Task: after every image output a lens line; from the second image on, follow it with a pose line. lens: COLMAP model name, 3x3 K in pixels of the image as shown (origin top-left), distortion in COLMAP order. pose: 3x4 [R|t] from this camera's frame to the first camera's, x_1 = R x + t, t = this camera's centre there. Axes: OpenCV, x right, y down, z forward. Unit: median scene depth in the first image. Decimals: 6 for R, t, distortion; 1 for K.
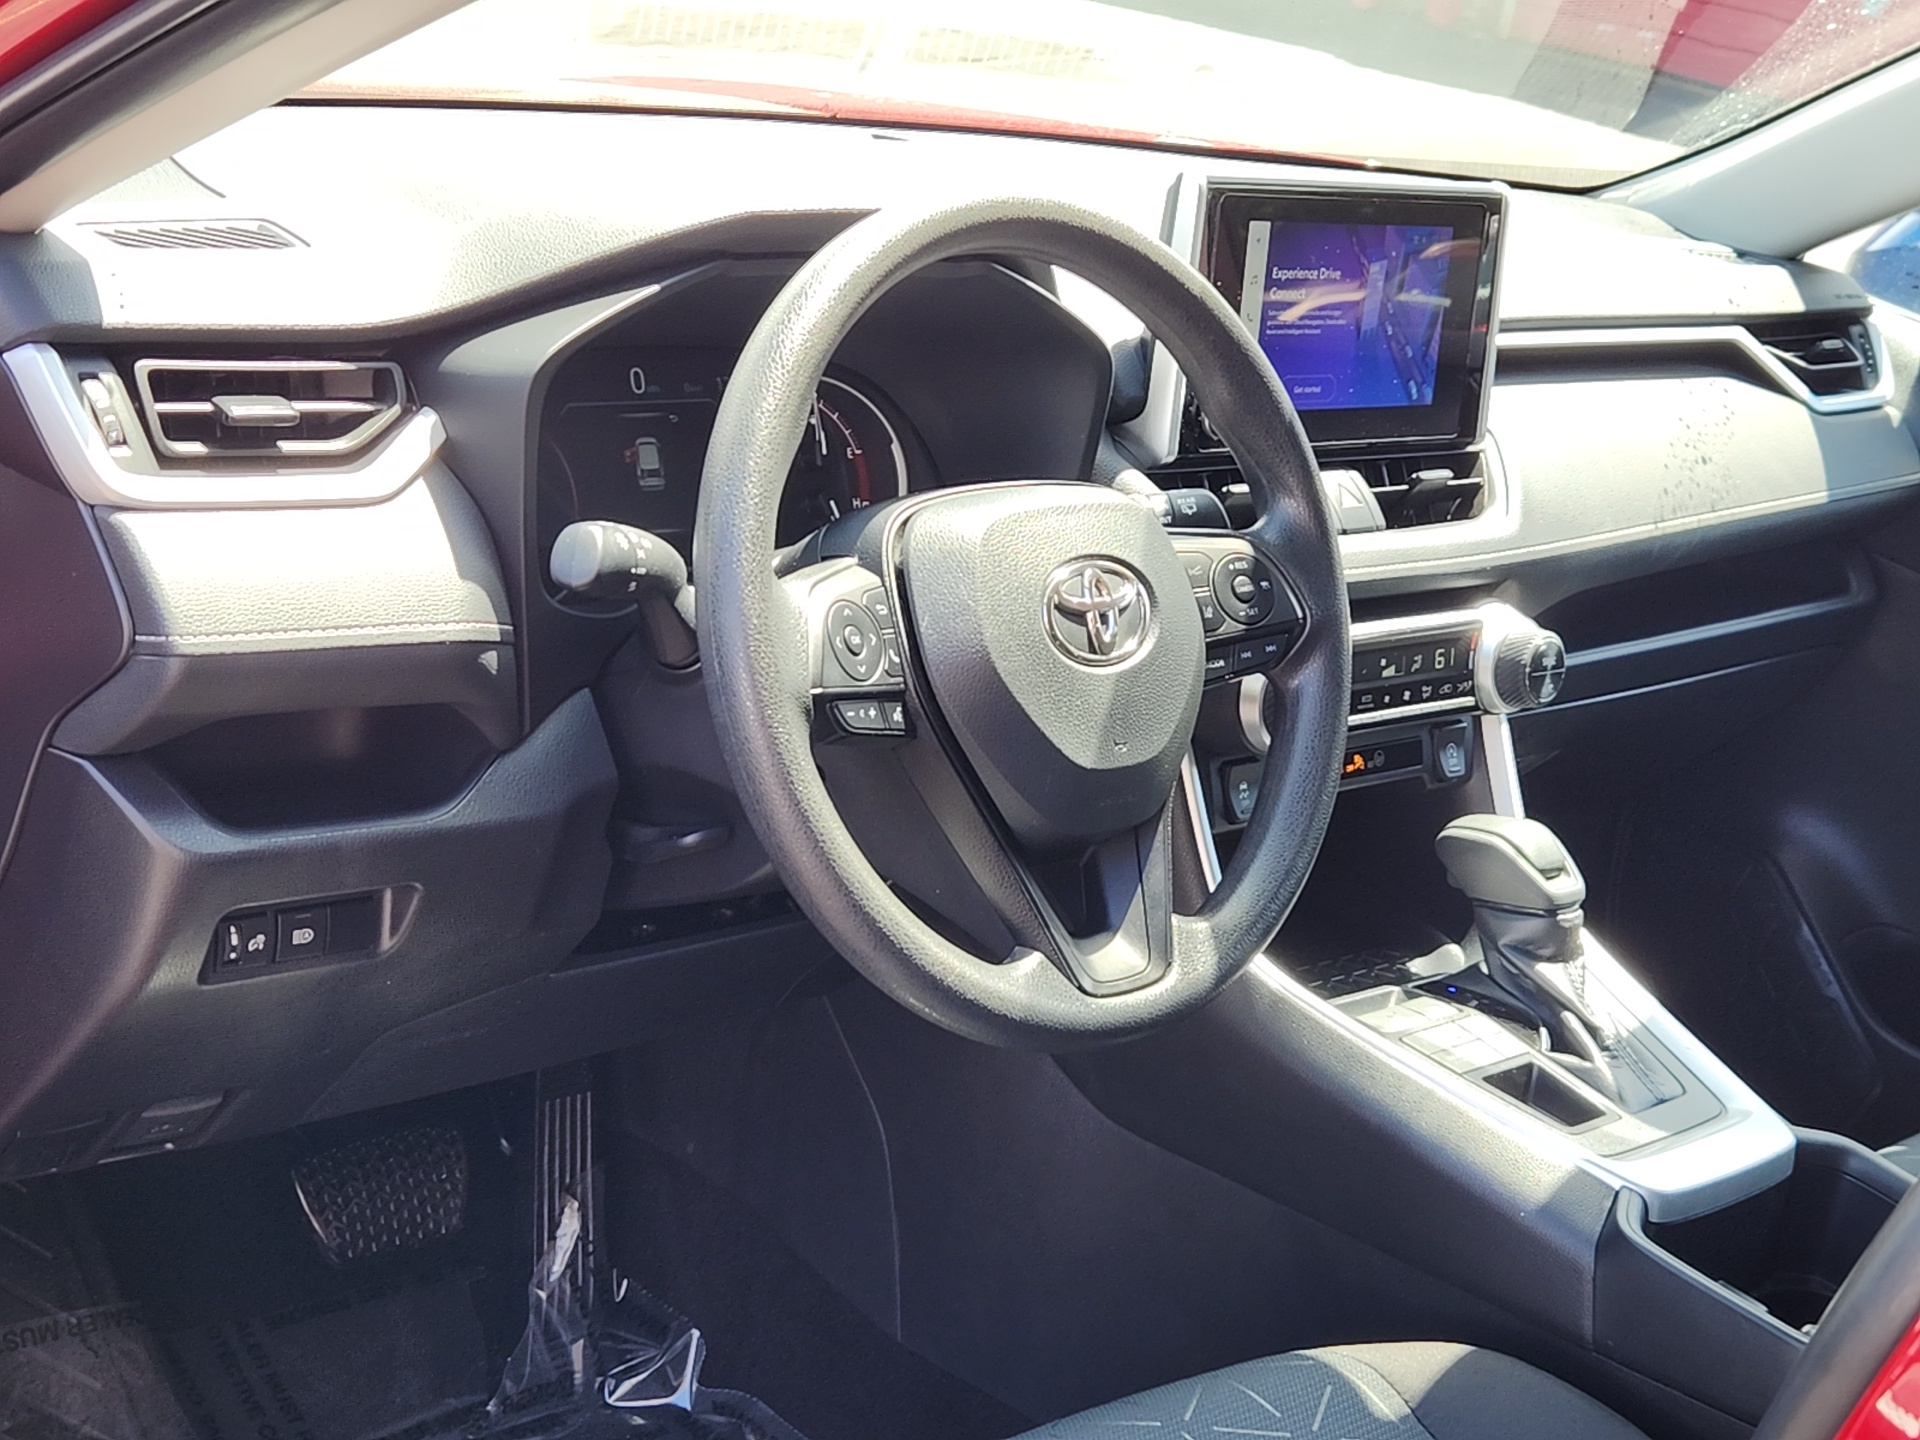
lens RADIAL K [[2794.7, 0, 960.6], [0, 2794.7, 693.1], [0, 0, 1]] dist [0.057285, 0.031810]
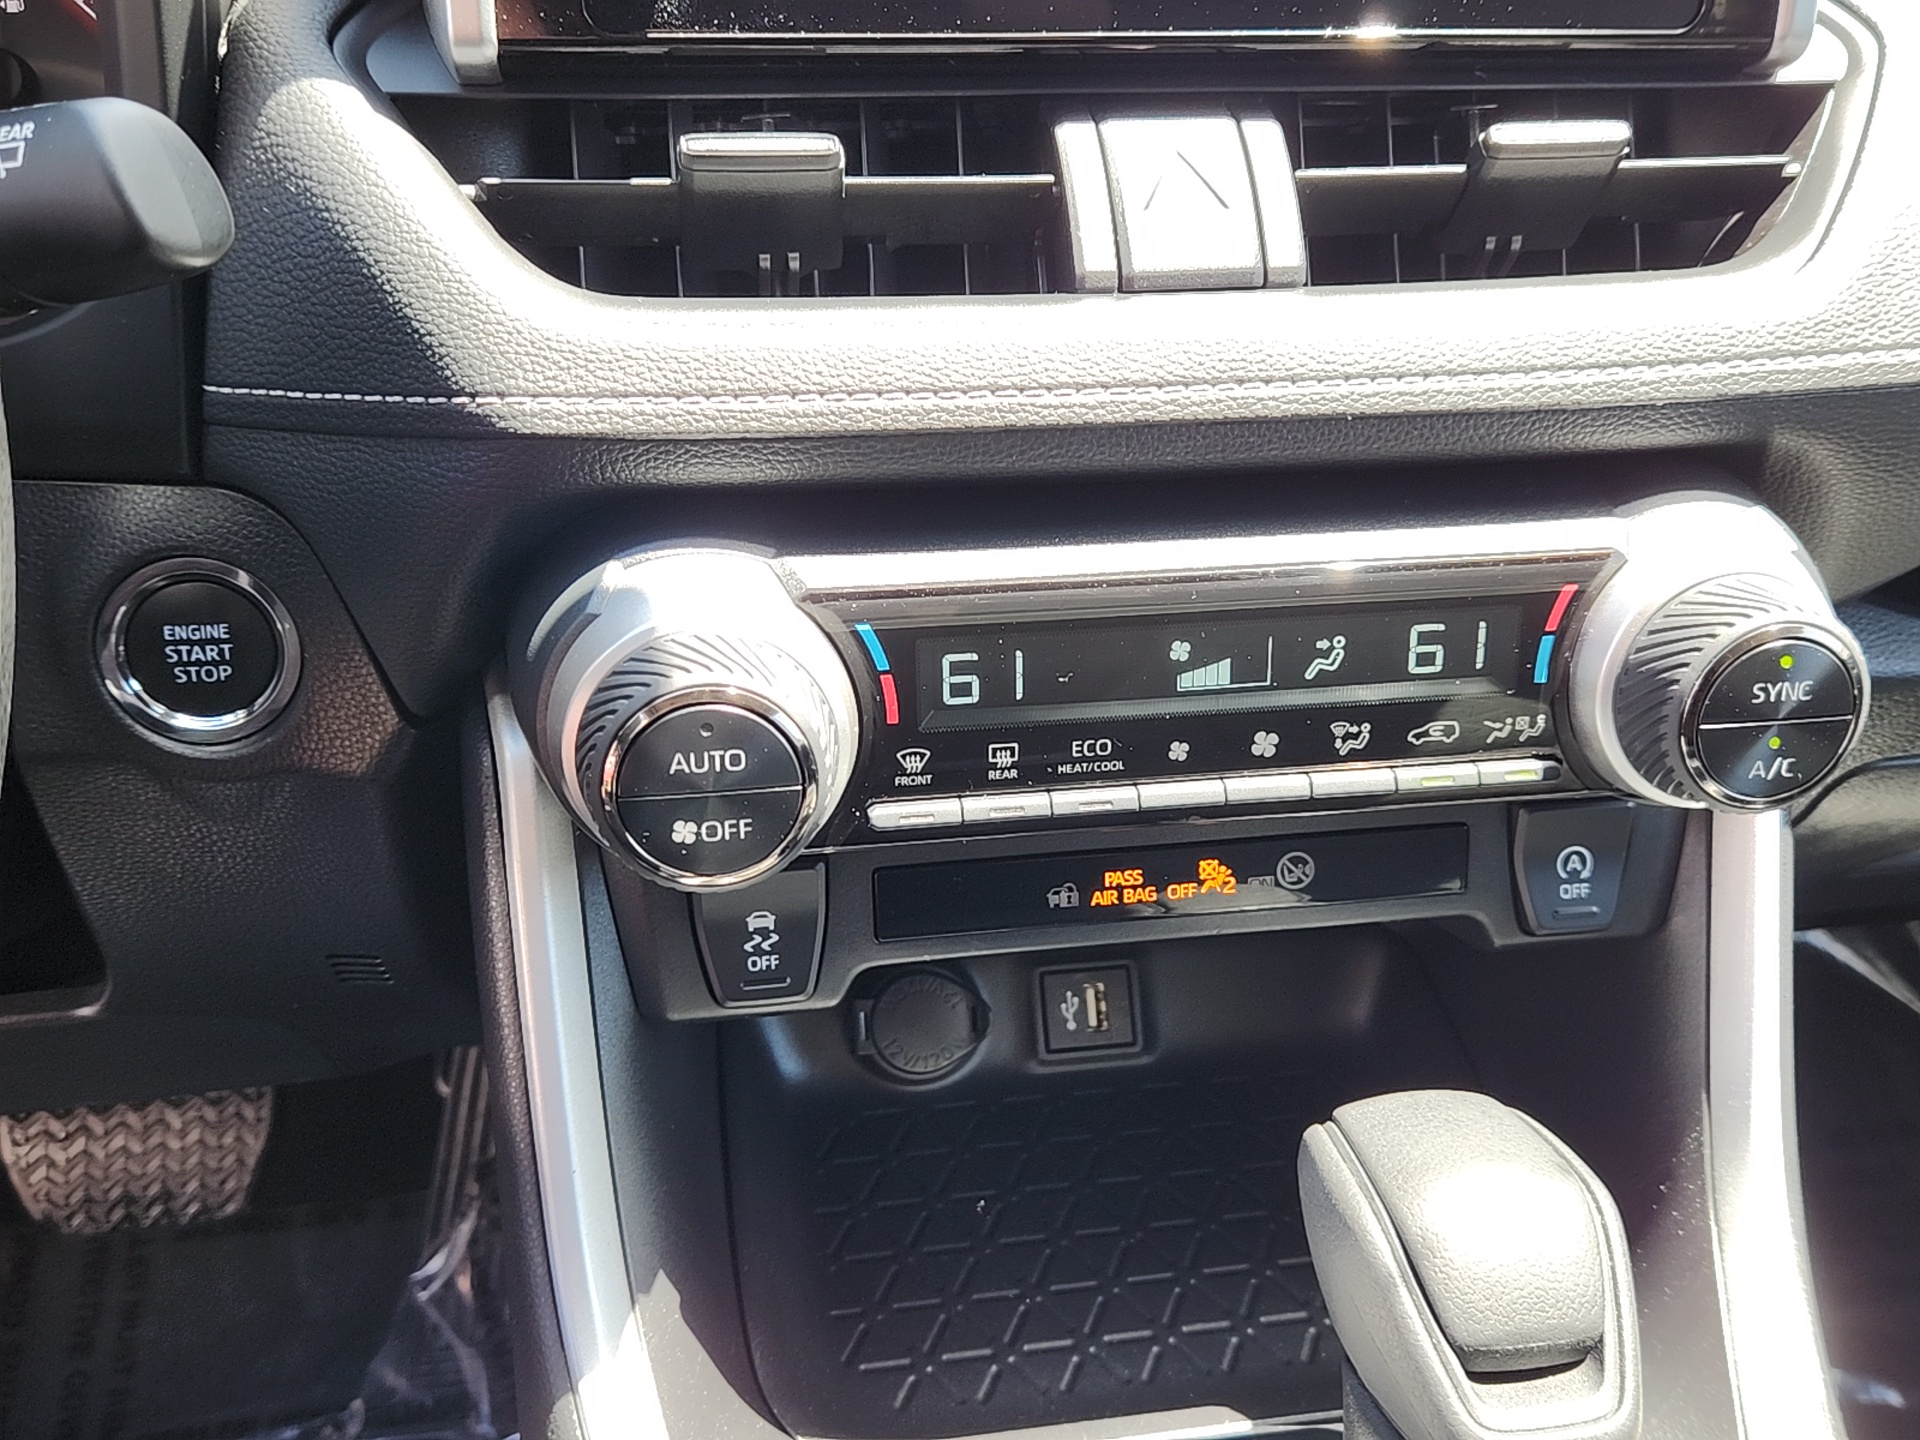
lens RADIAL K [[1896.8, 0, 960.0], [0, 1896.8, 720.0], [0, 0, 1]] dist [0.092515, -0.155105]
pose [[0.823677, 0.150792, -0.546642, 0.267734], [-0.064655, 0.982683, 0.173651, -0.044042], [0.563361, -0.107689, 0.819163, 0.785325]]
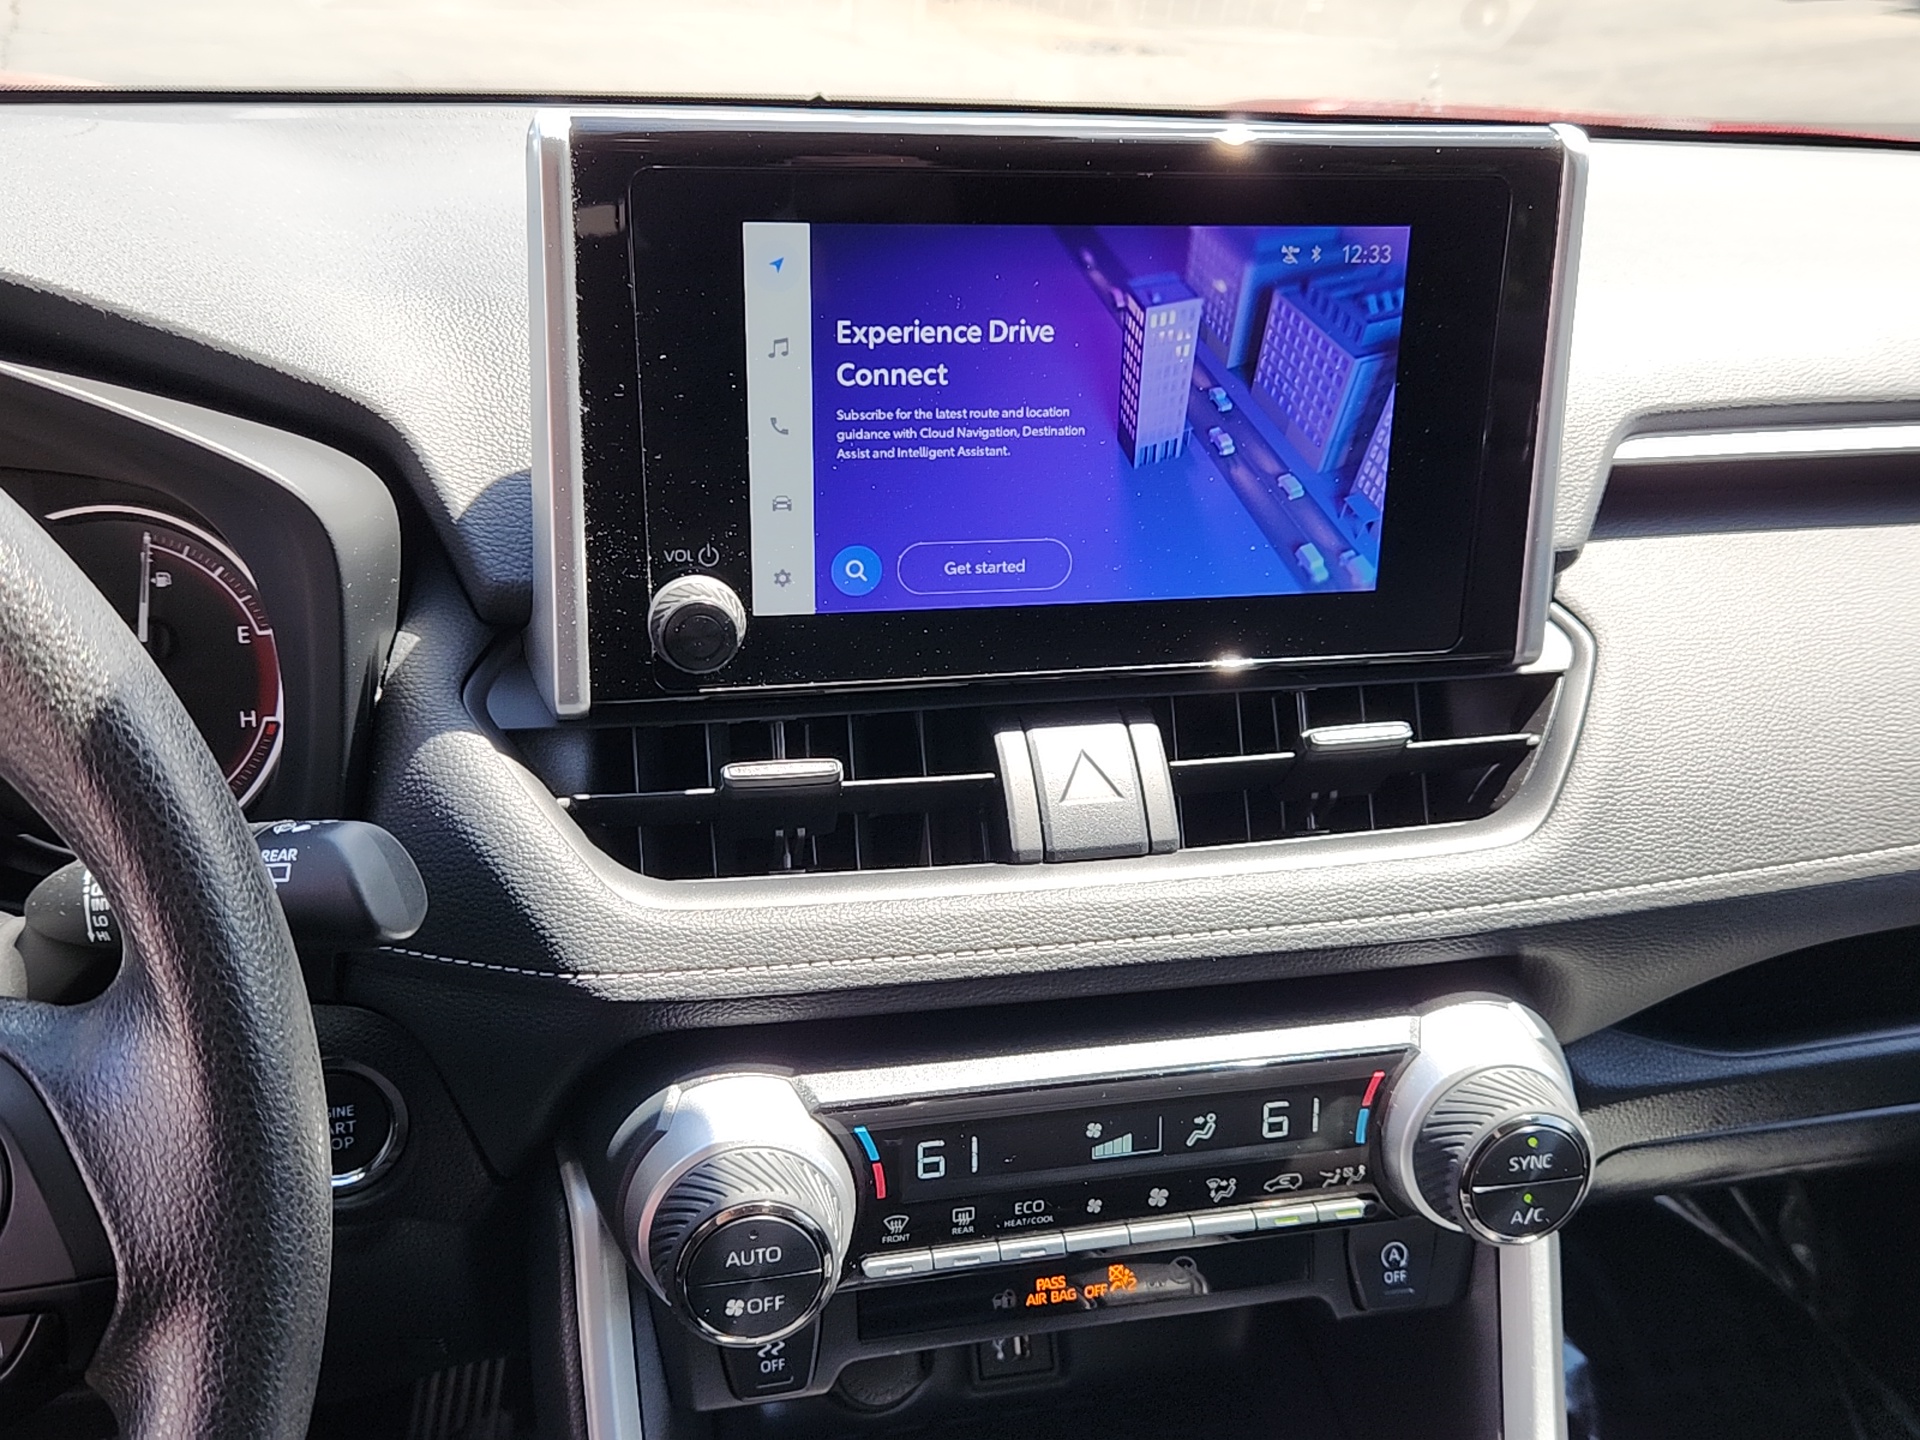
lens RADIAL K [[1896.8, 0, 960.0], [0, 1896.8, 720.0], [0, 0, 1]] dist [0.092515, -0.155105]
pose [[0.857761, 0.106311, -0.502935, 0.294329], [-0.064869, 0.992945, 0.099255, -0.115408], [0.509939, -0.052512, 0.858606, 0.711053]]
